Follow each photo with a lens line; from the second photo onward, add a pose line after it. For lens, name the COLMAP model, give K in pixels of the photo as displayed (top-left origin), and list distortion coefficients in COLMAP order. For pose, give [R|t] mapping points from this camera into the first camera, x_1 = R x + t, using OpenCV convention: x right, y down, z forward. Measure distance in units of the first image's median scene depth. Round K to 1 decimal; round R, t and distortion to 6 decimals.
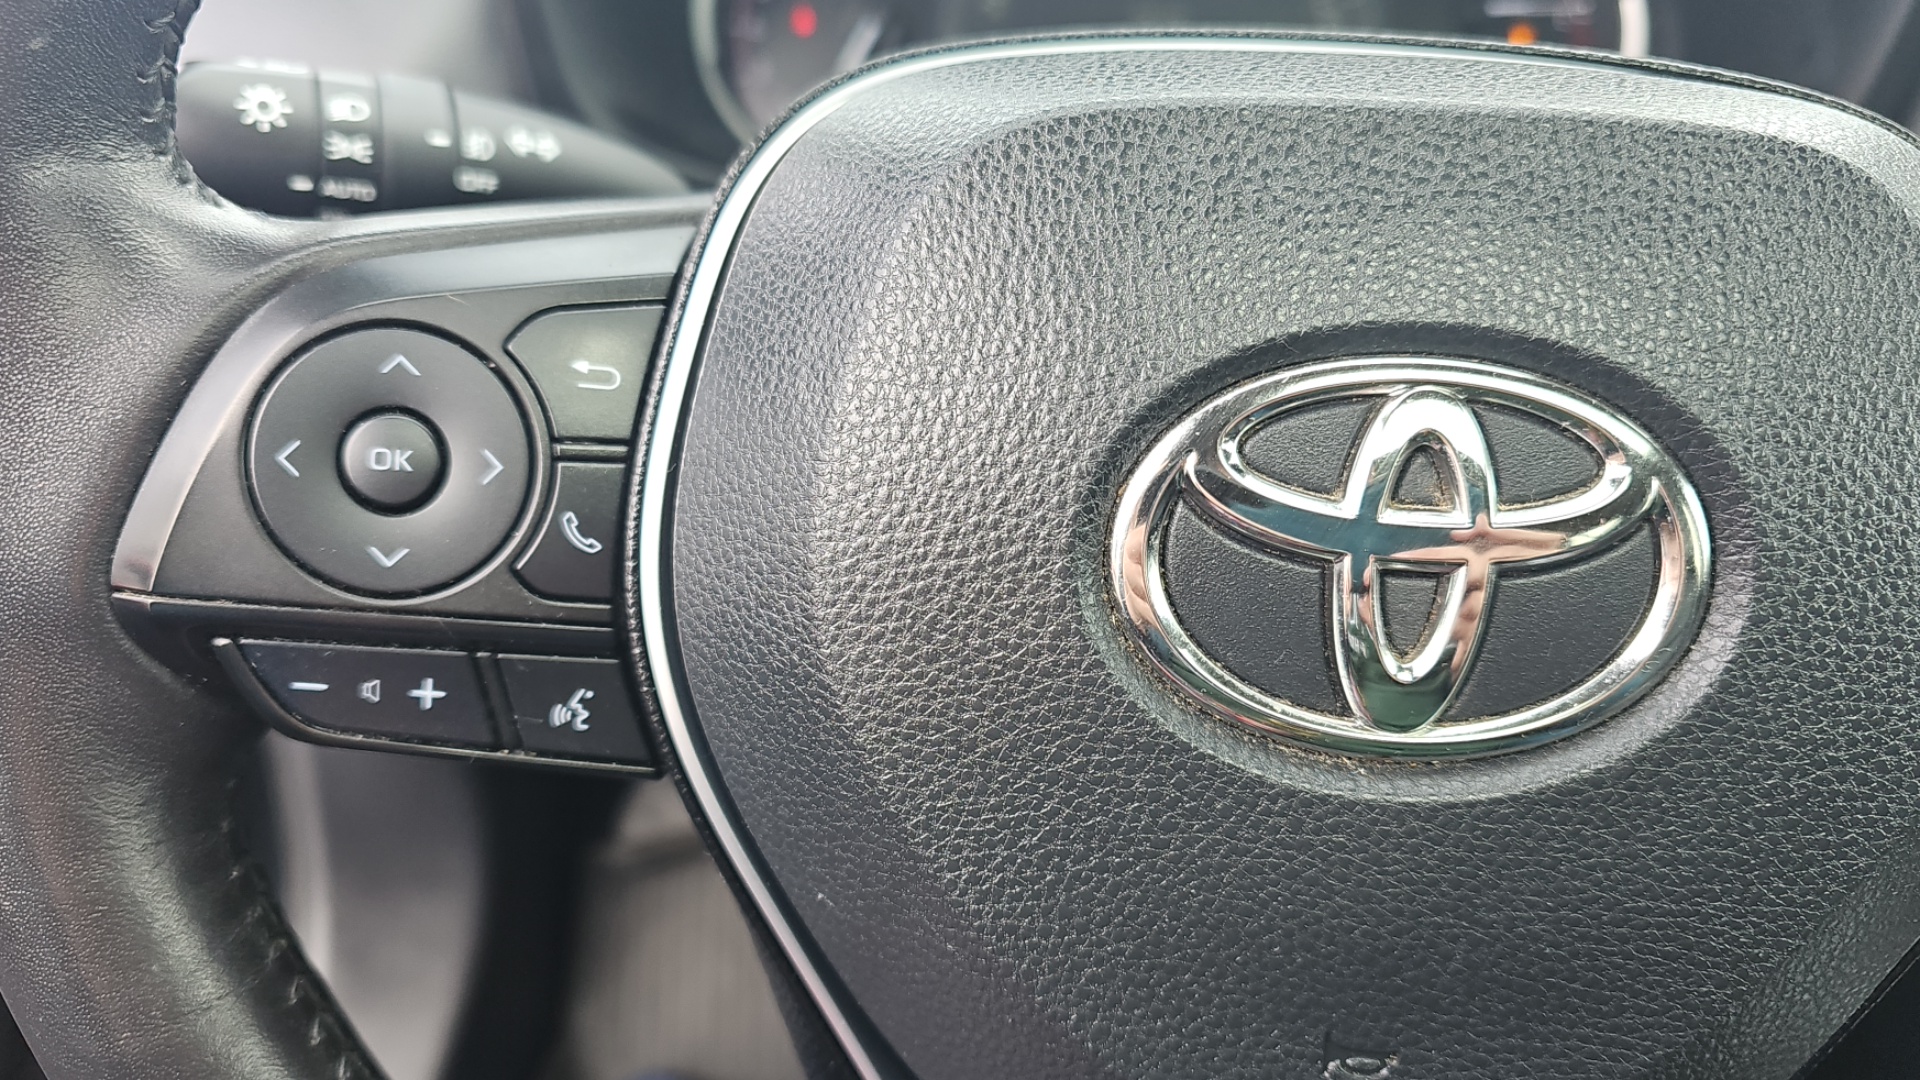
lens RADIAL K [[1342.3, 0, 959.6], [0, 1342.3, 568.8], [0, 0, 1]] dist [0.062010, -0.080732]
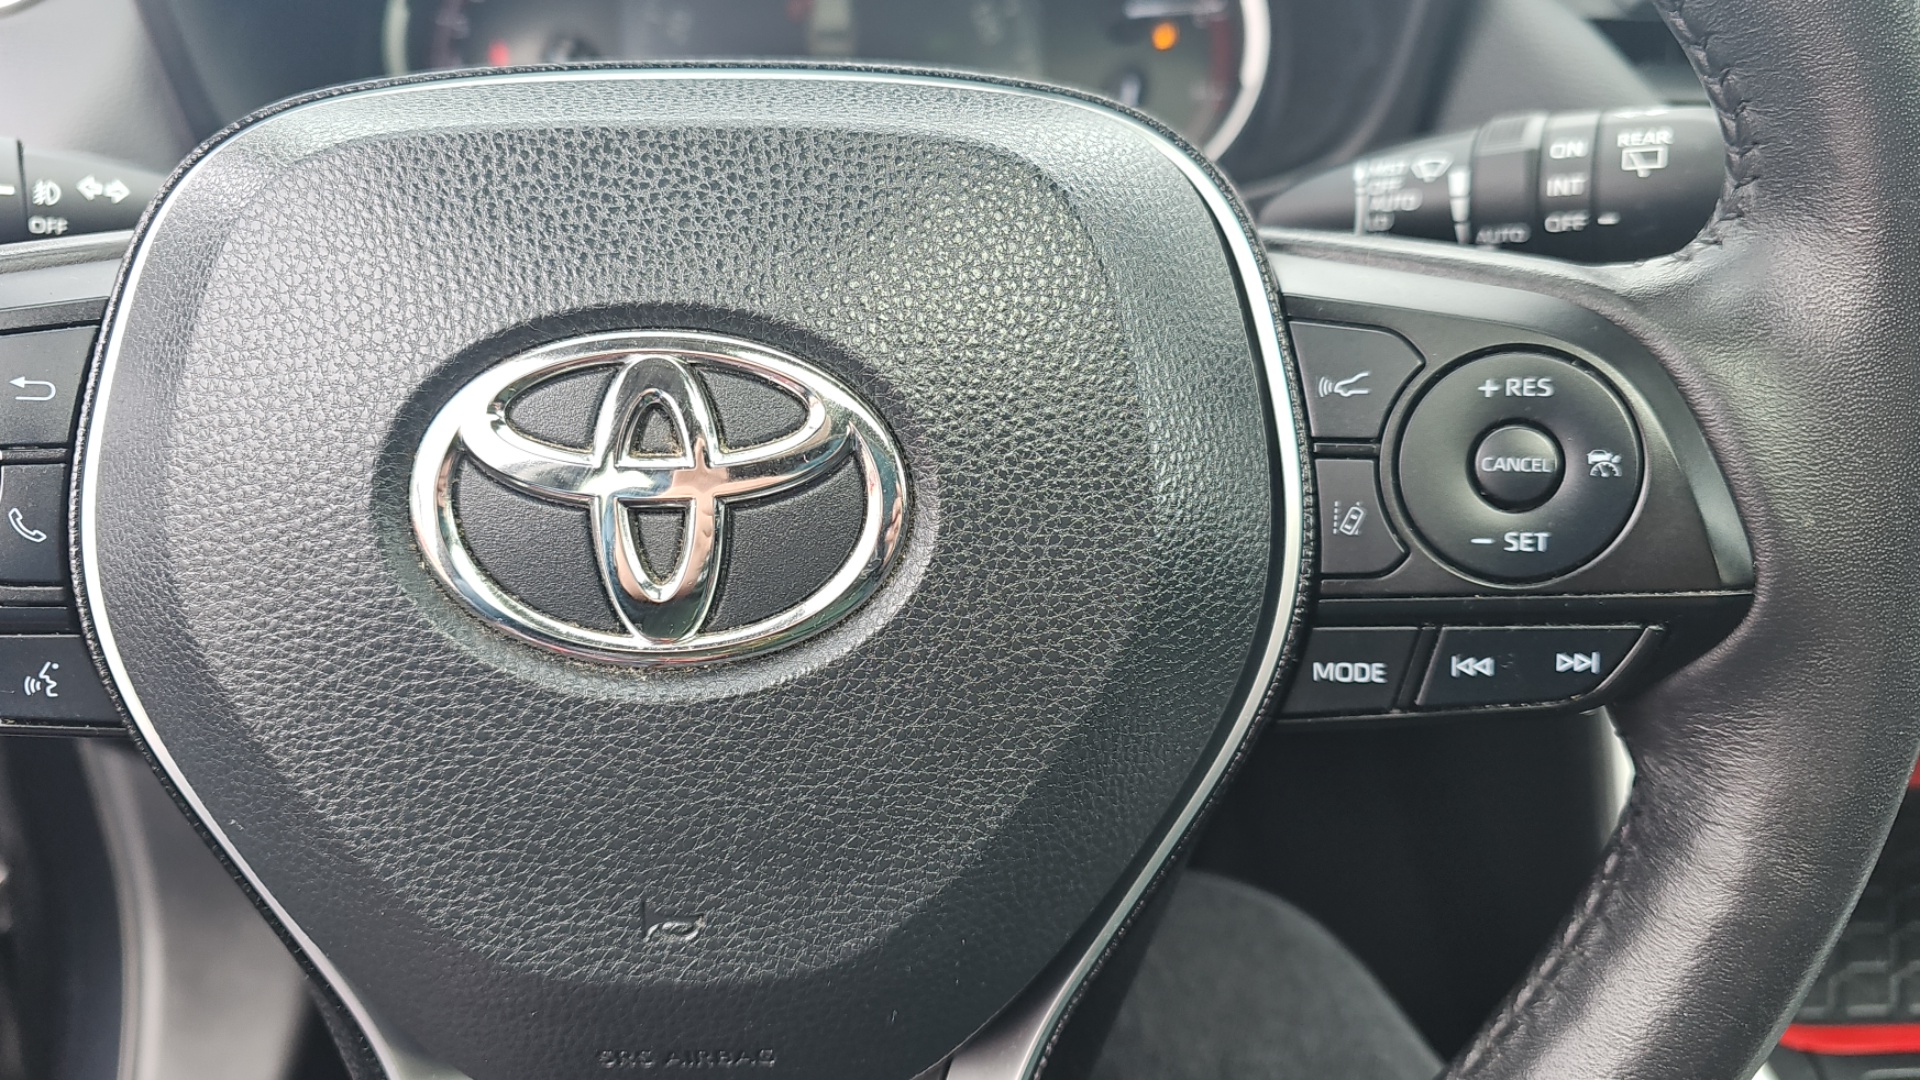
lens RADIAL K [[1369.4, 0, 953.7], [0, 1369.4, 545.7], [0, 0, 1]] dist [0.082546, -0.089240]
pose [[0.997825, -0.065856, -0.002910, 0.583939], [0.065805, 0.997720, -0.015013, 0.068907], [0.003892, 0.014789, 0.999883, -0.222190]]
